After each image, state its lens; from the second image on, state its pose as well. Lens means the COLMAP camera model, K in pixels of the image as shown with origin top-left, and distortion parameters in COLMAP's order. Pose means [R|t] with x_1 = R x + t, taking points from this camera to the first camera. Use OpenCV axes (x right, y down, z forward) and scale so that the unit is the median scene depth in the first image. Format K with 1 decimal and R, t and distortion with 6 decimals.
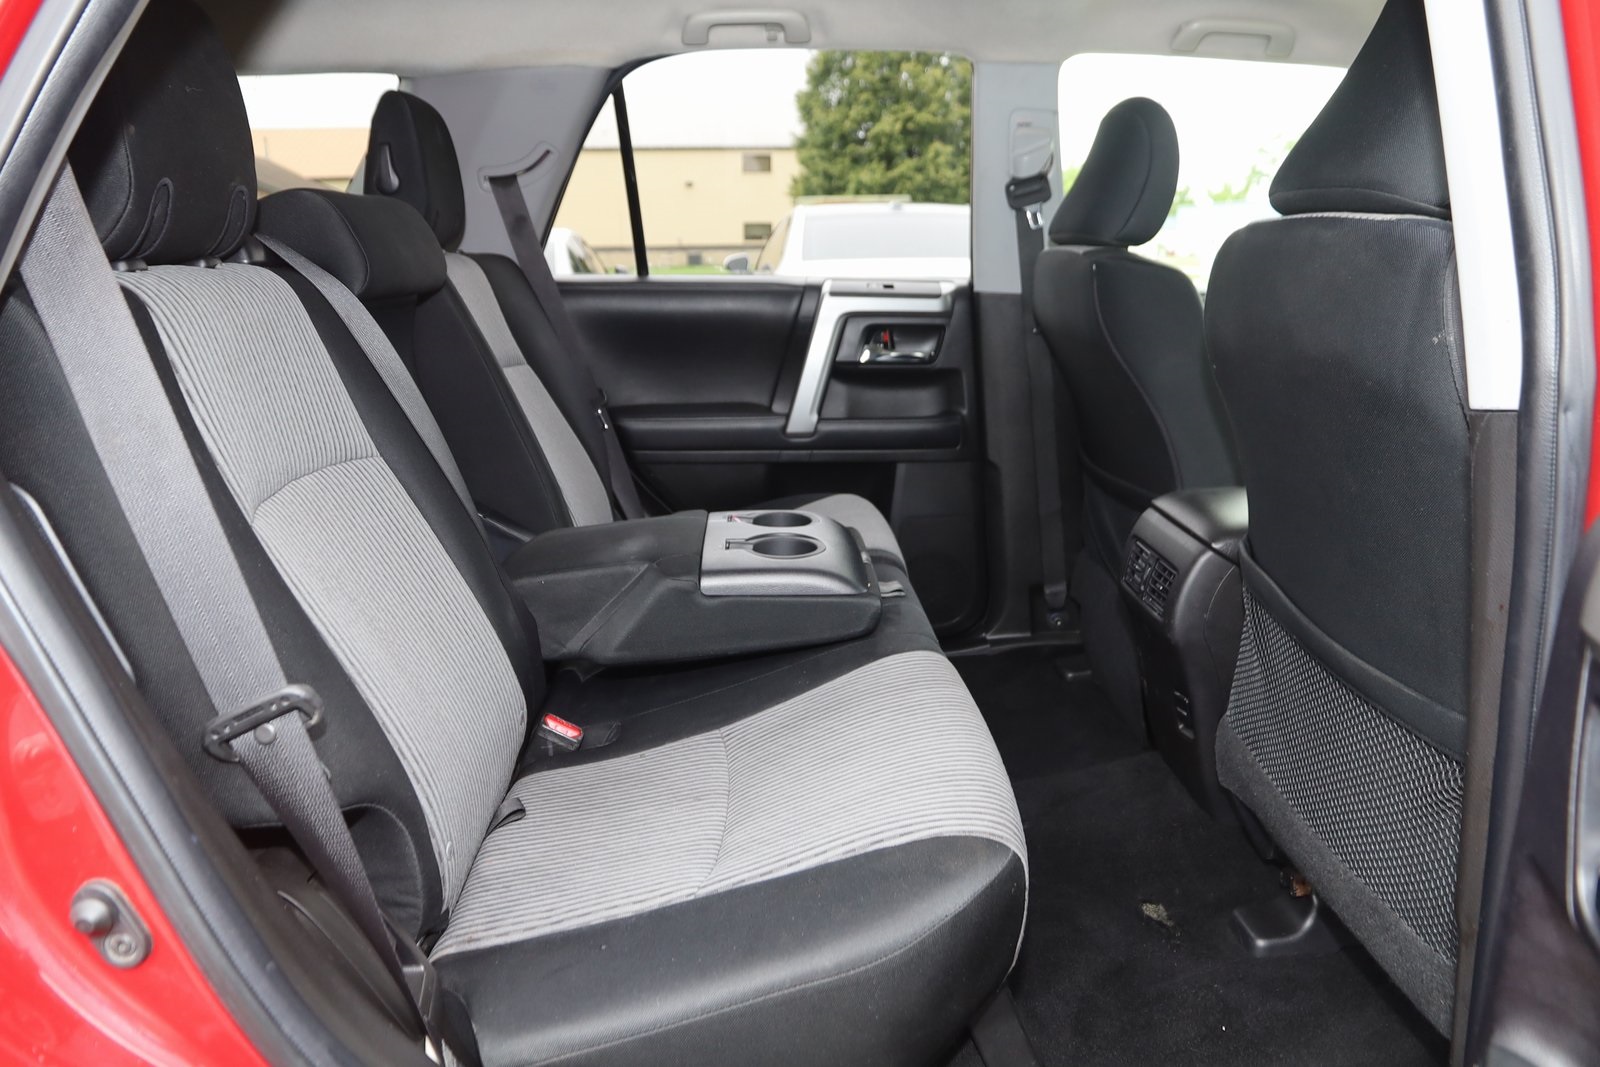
lens RADIAL K [[1103.9, 0, 823.5], [0, 1103.9, 528.1], [0, 0, 1]] dist [-0.123205, 0.083892]
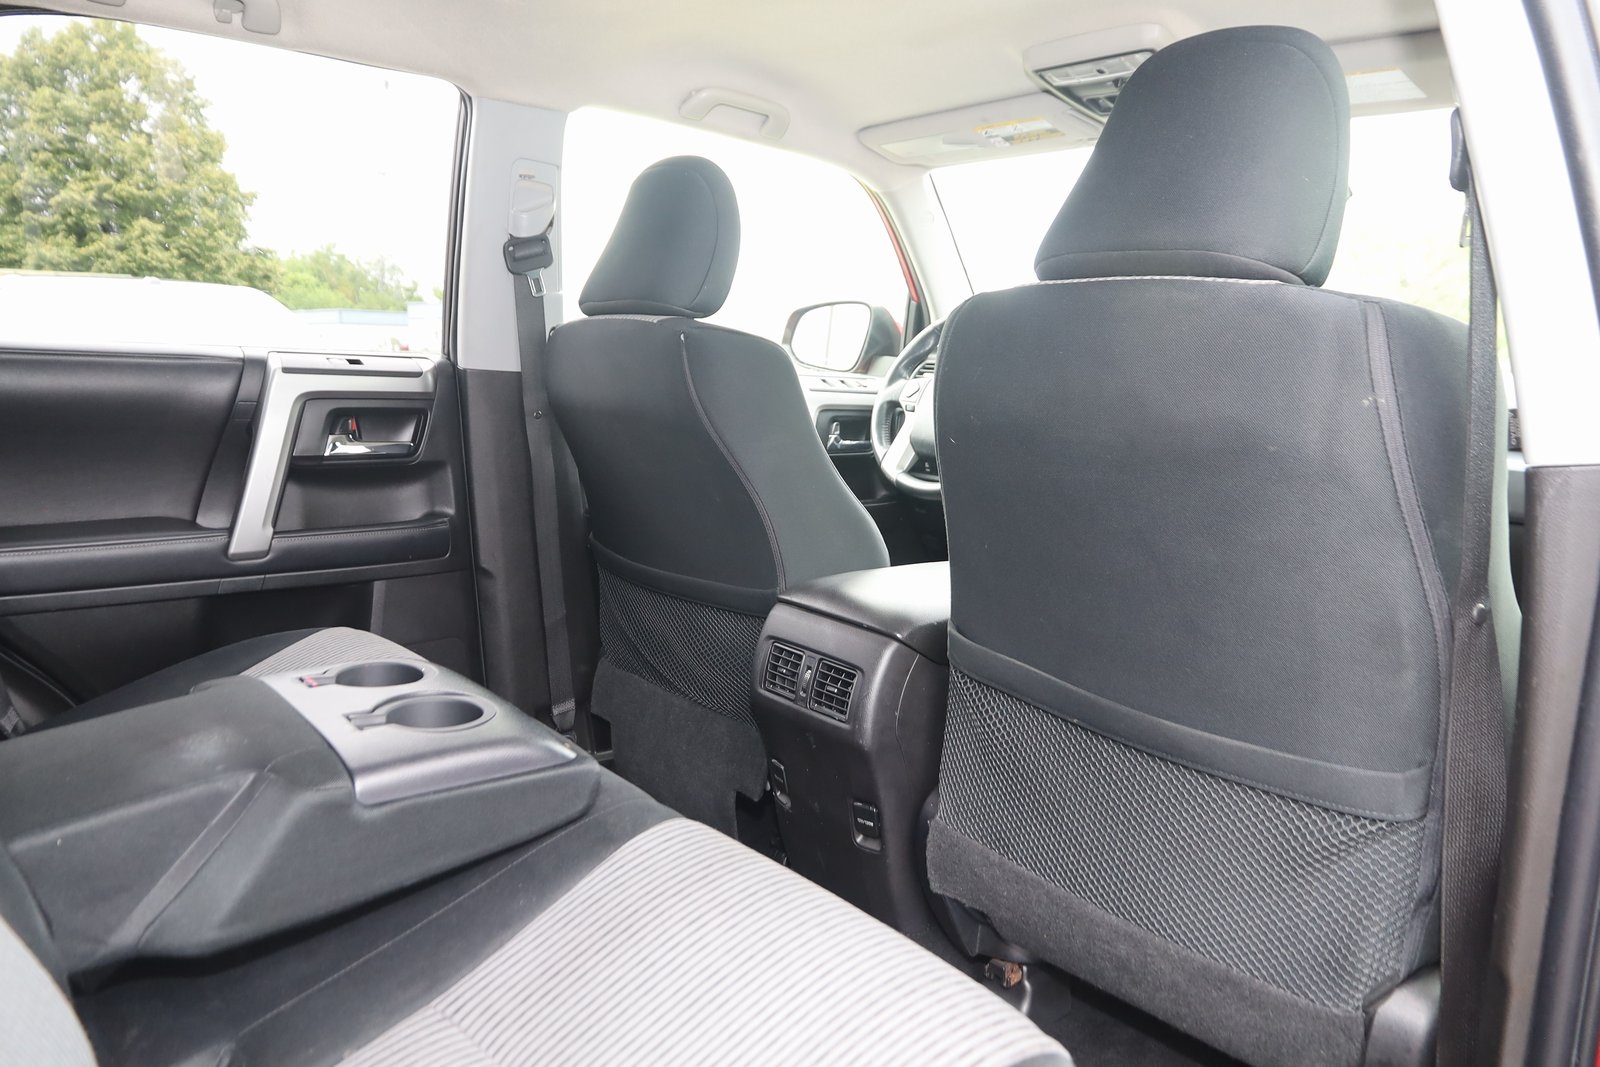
lens RADIAL K [[1103.9, 0, 823.2], [0, 1103.9, 528.6], [0, 0, 1]] dist [-0.123205, 0.083892]
pose [[0.785438, -0.063299, 0.615695, -0.163035], [0.115074, 0.992347, -0.044777, -0.024833], [-0.608149, 0.106020, 0.786711, 0.184604]]
